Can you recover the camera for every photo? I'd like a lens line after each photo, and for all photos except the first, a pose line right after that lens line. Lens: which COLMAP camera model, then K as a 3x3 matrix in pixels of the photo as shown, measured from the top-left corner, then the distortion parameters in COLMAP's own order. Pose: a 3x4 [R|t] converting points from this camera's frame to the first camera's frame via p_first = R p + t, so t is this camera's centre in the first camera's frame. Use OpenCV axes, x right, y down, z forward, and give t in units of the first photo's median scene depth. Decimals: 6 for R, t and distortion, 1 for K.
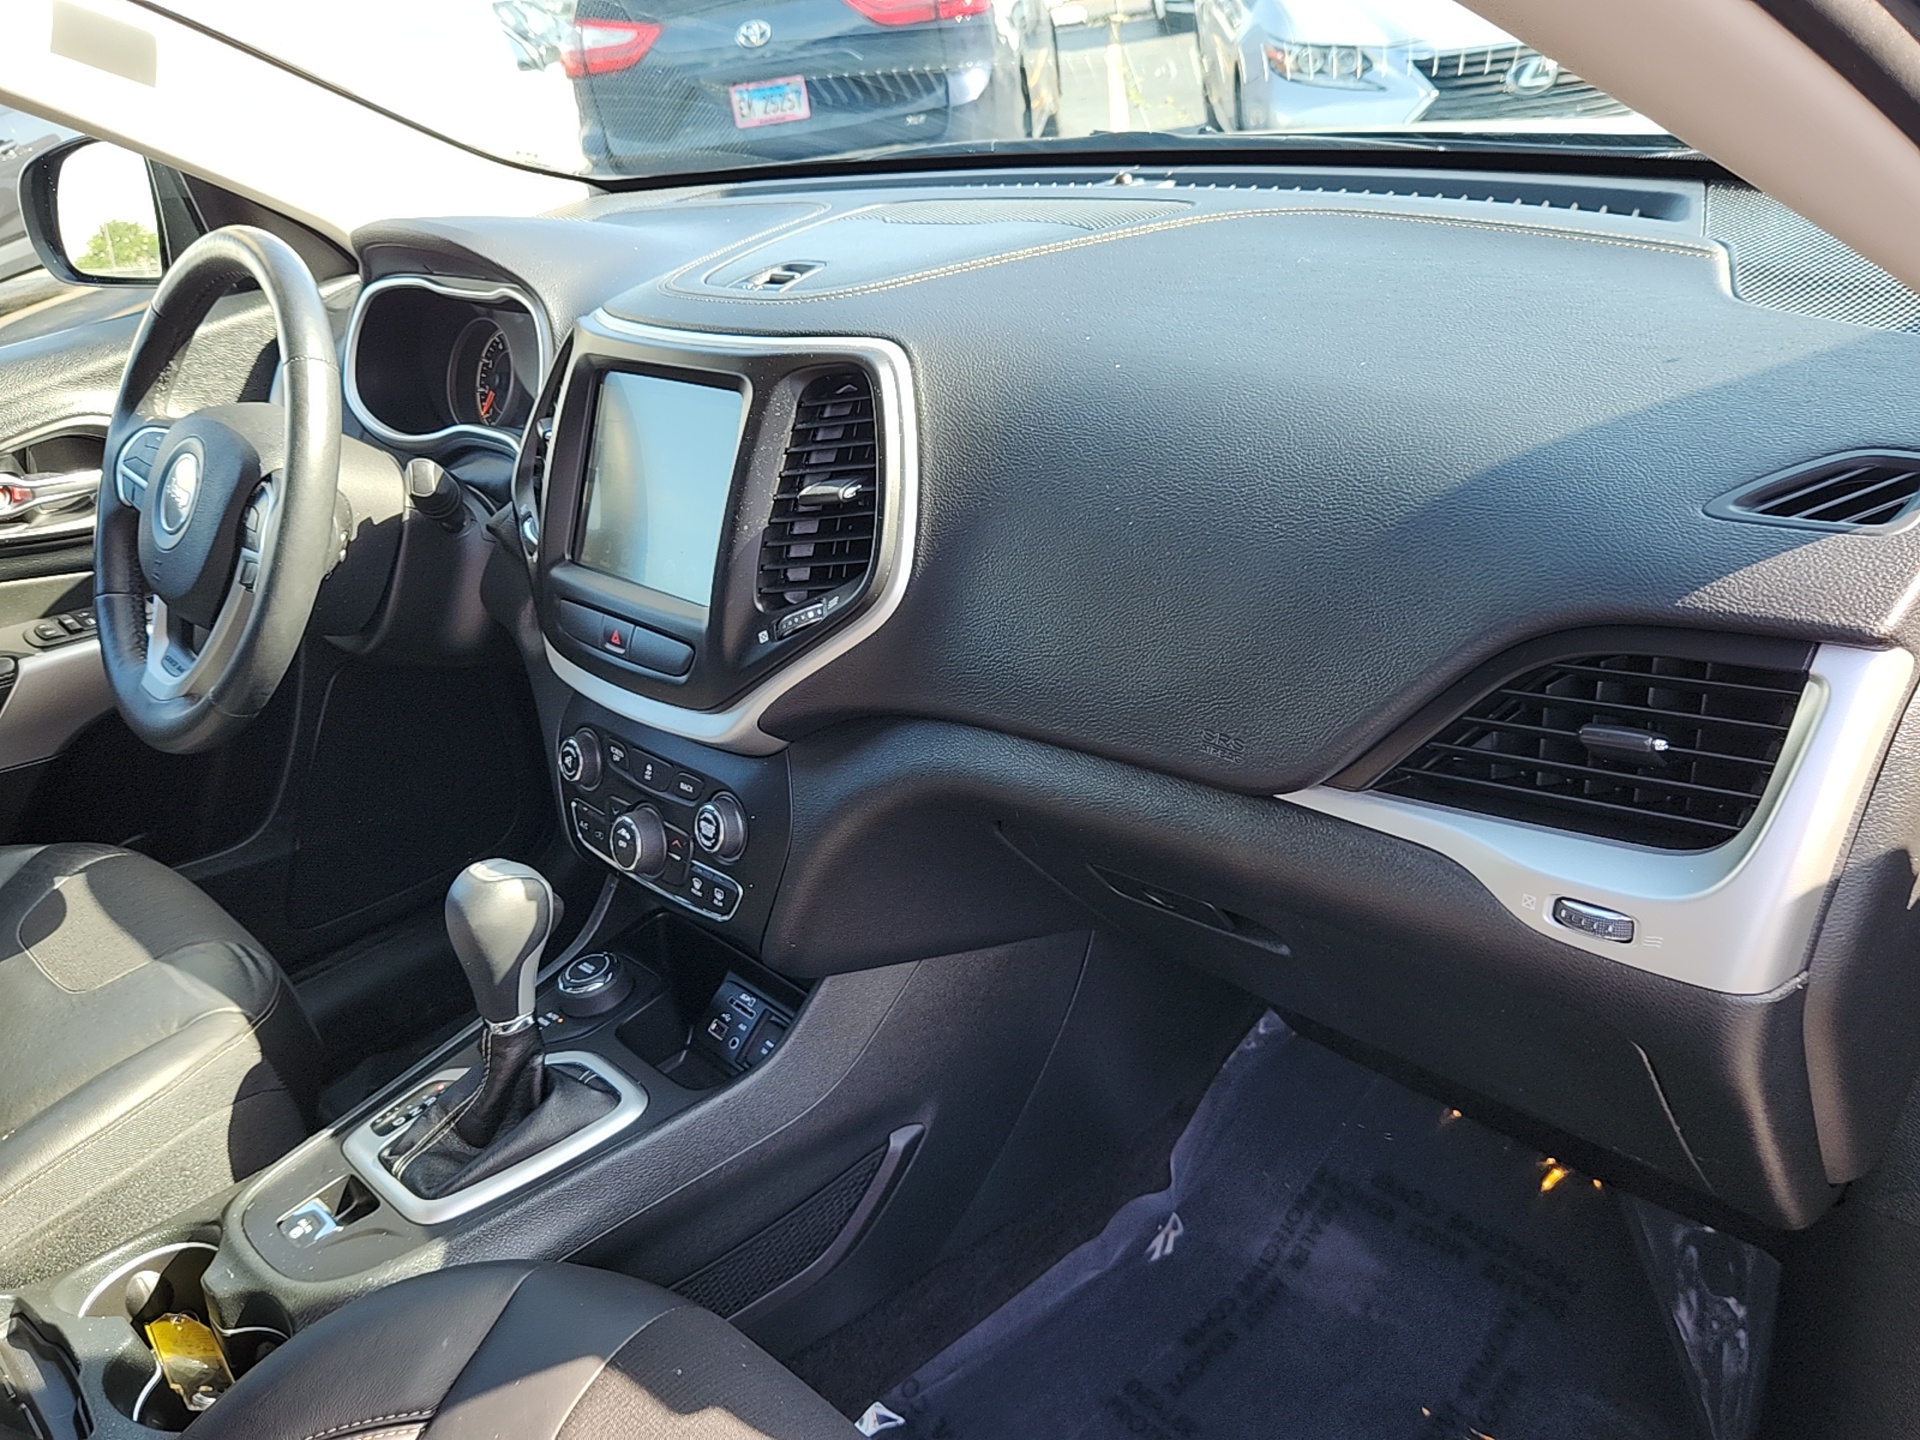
lens RADIAL K [[1589.3, 0, 960.1], [0, 1589.3, 726.6], [0, 0, 1]] dist [0.075680, -0.093636]
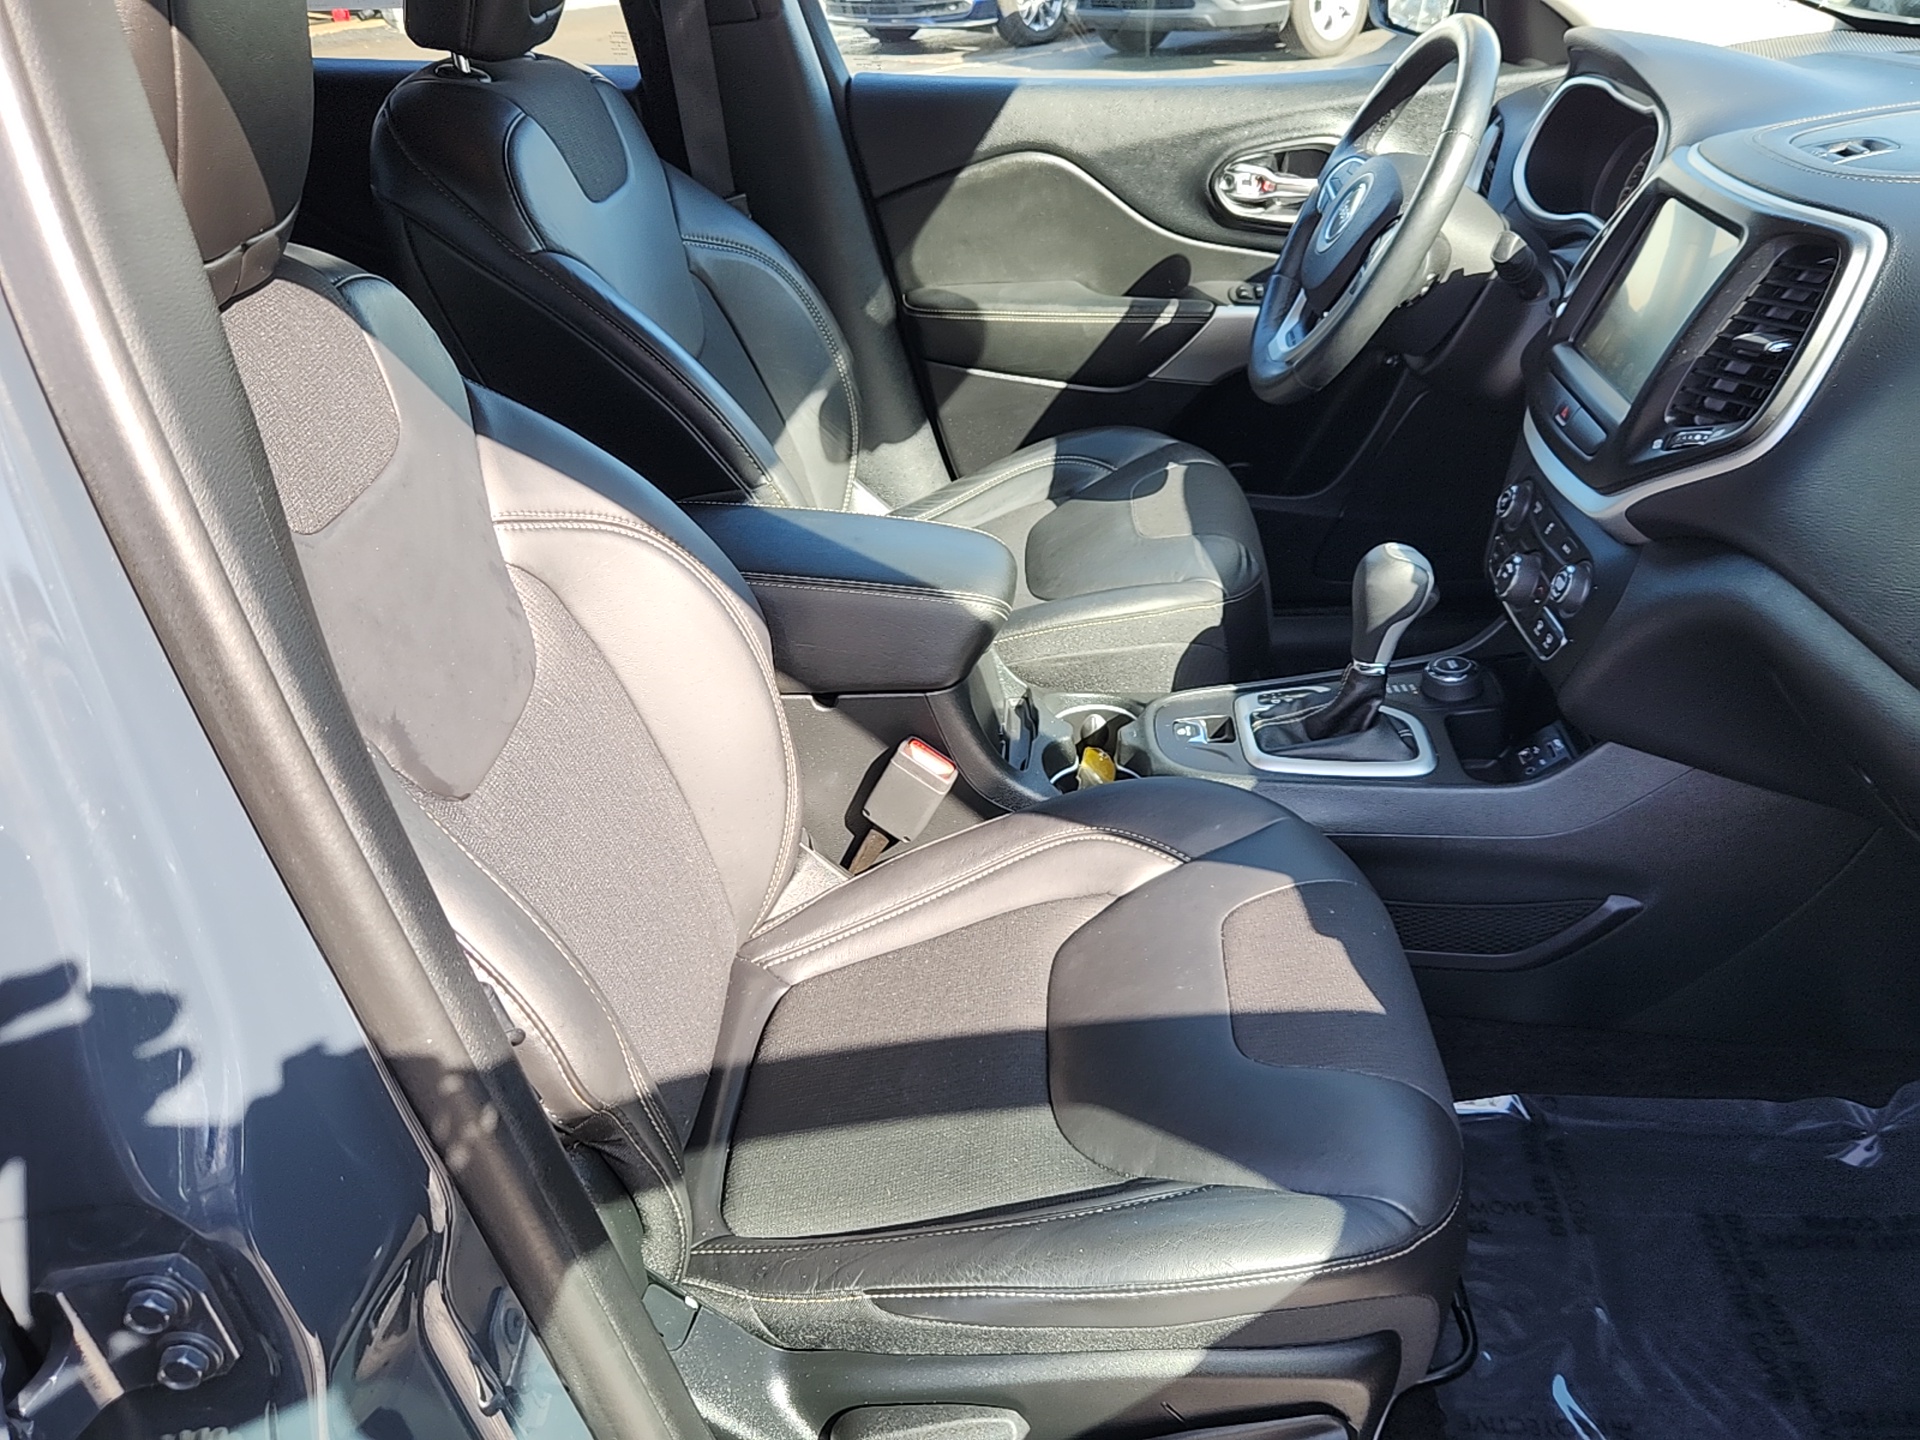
lens RADIAL K [[1537.8, 0, 962.9], [0, 1537.8, 715.7], [0, 0, 1]] dist [0.047008, -0.064990]
pose [[0.693189, 0.436436, -0.573596, 0.233883], [-0.349416, 0.899541, 0.262171, 0.004012], [0.630394, 0.018689, 0.776050, -0.199718]]
